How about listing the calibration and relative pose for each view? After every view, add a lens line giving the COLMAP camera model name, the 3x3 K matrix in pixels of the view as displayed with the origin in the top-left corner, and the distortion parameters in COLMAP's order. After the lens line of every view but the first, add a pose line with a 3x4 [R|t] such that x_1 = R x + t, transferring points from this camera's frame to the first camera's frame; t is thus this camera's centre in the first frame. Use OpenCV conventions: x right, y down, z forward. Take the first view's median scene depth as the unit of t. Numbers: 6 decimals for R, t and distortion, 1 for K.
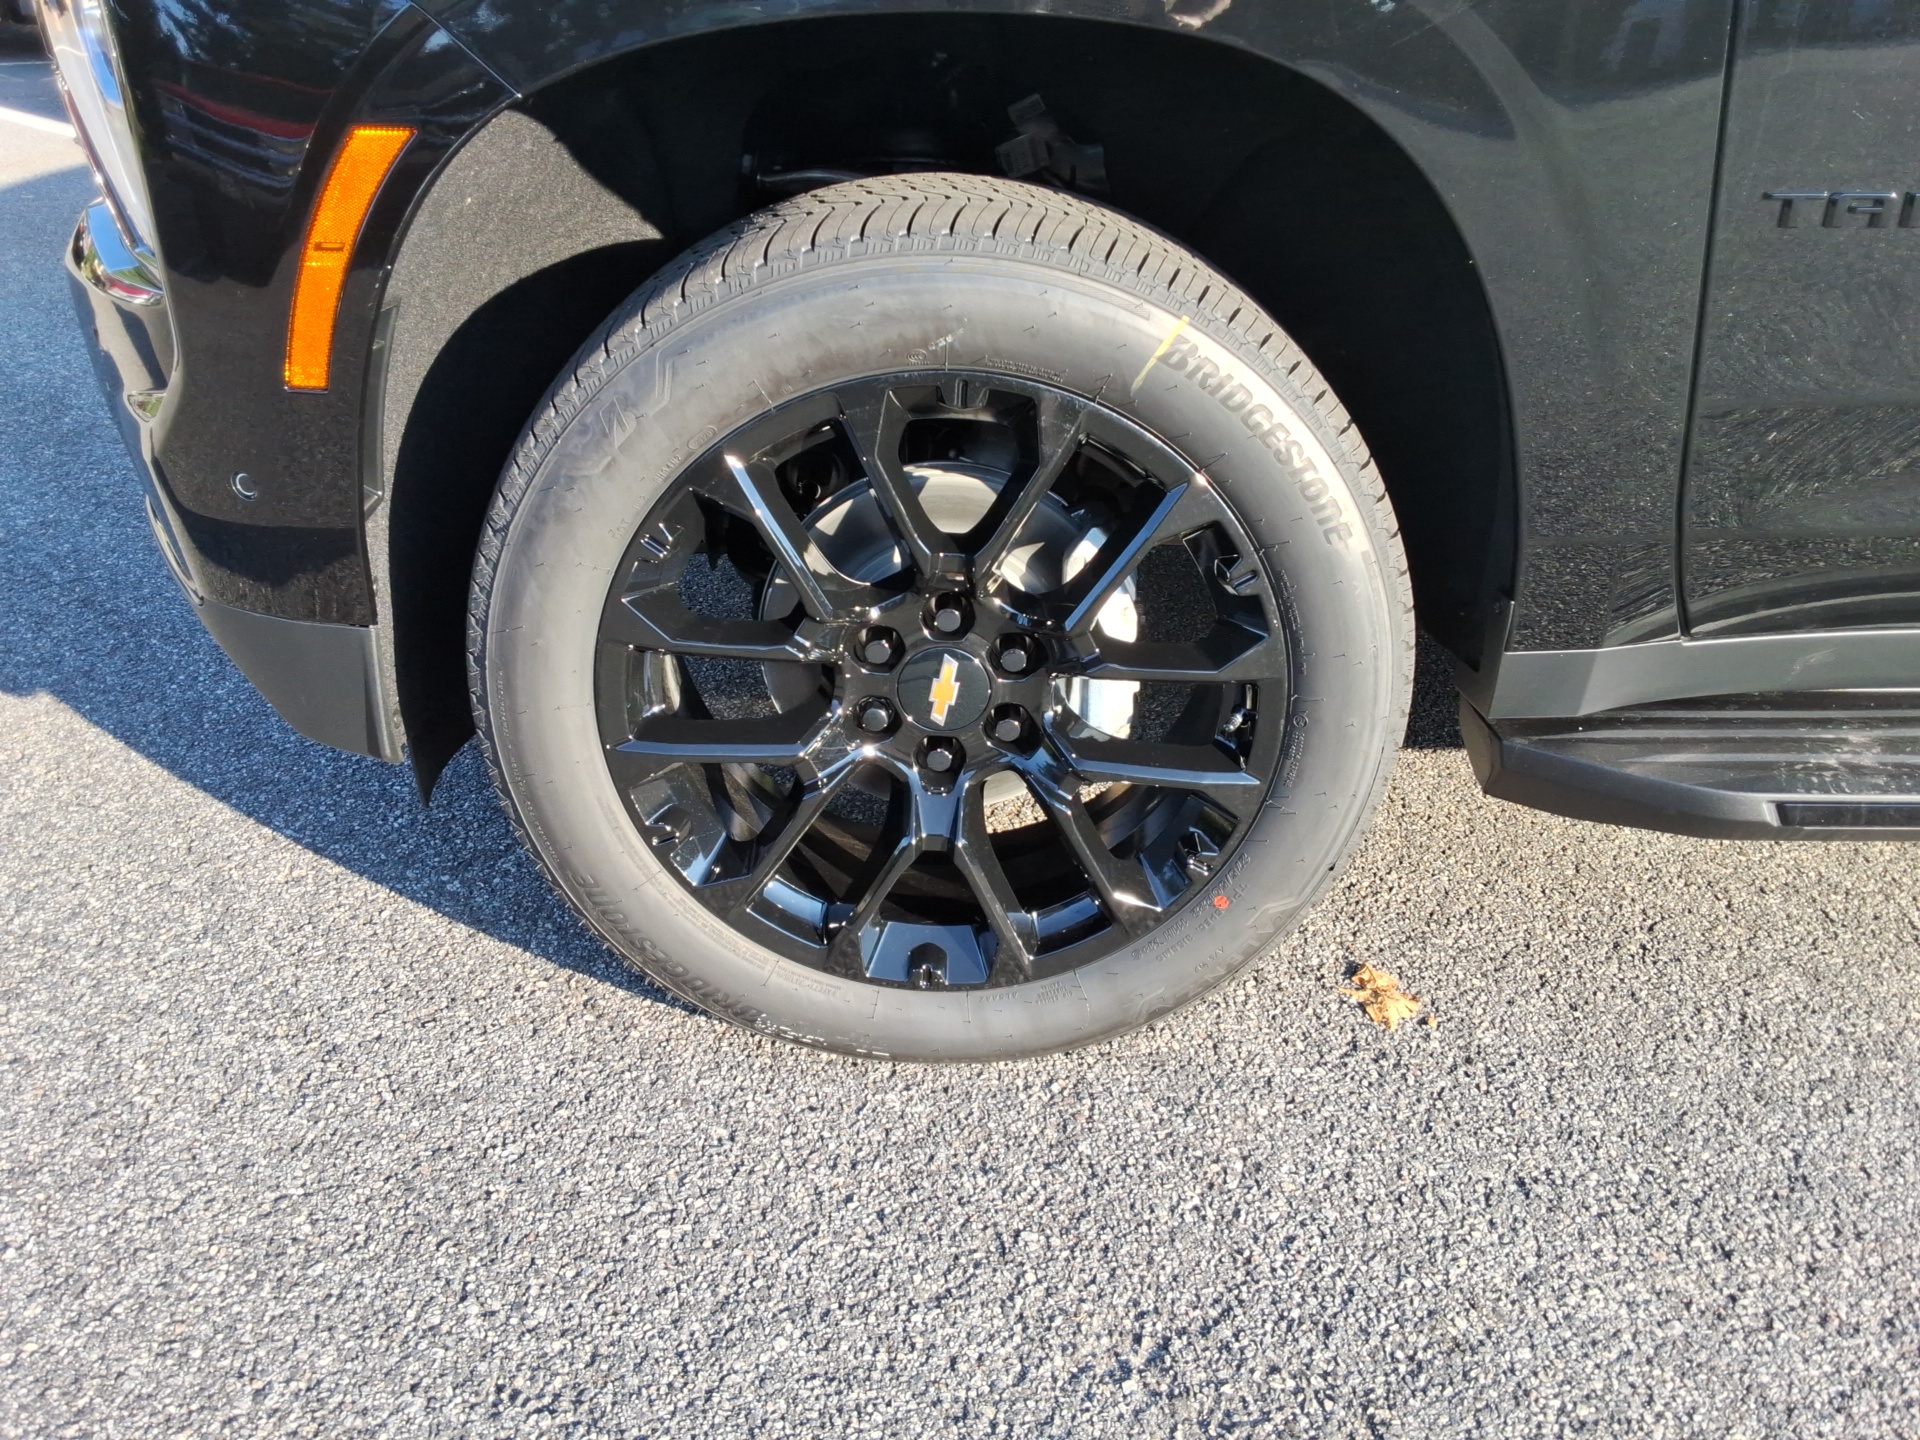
lens RADIAL K [[1531.0, 0, 968.4], [0, 1531.0, 718.0], [0, 0, 1]] dist [0.098774, -0.163801]
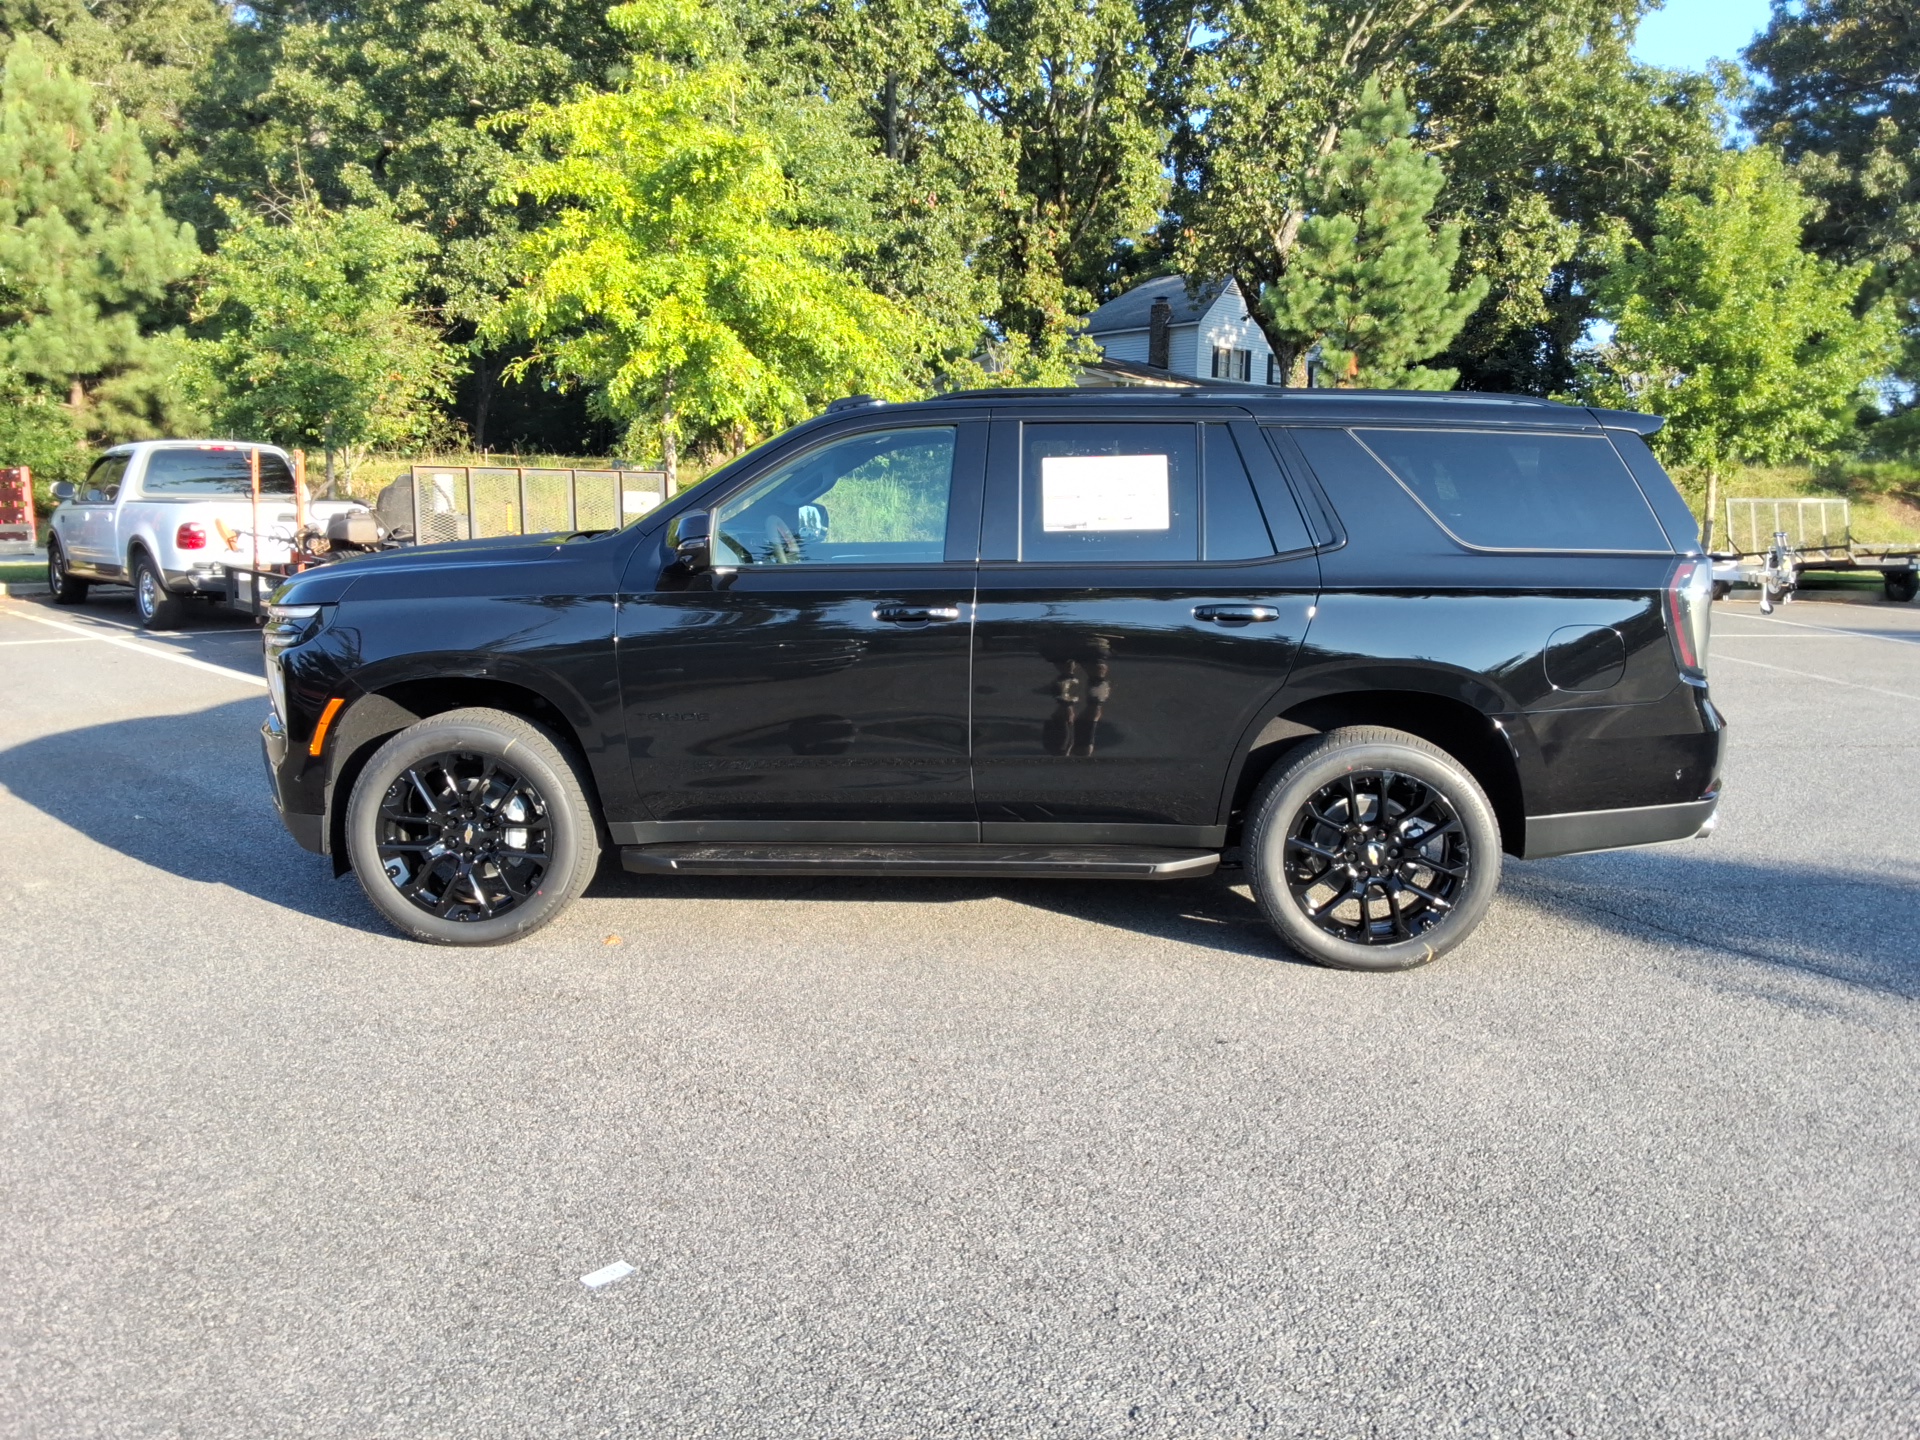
lens RADIAL K [[1531.0, 0, 968.4], [0, 1531.0, 718.0], [0, 0, 1]] dist [0.098774, -0.163801]
pose [[0.998522, 0.004403, -0.054164, 1.433825], [-0.021367, 0.948248, -0.316811, 0.899551], [0.049965, 0.317500, 0.946941, -2.671297]]
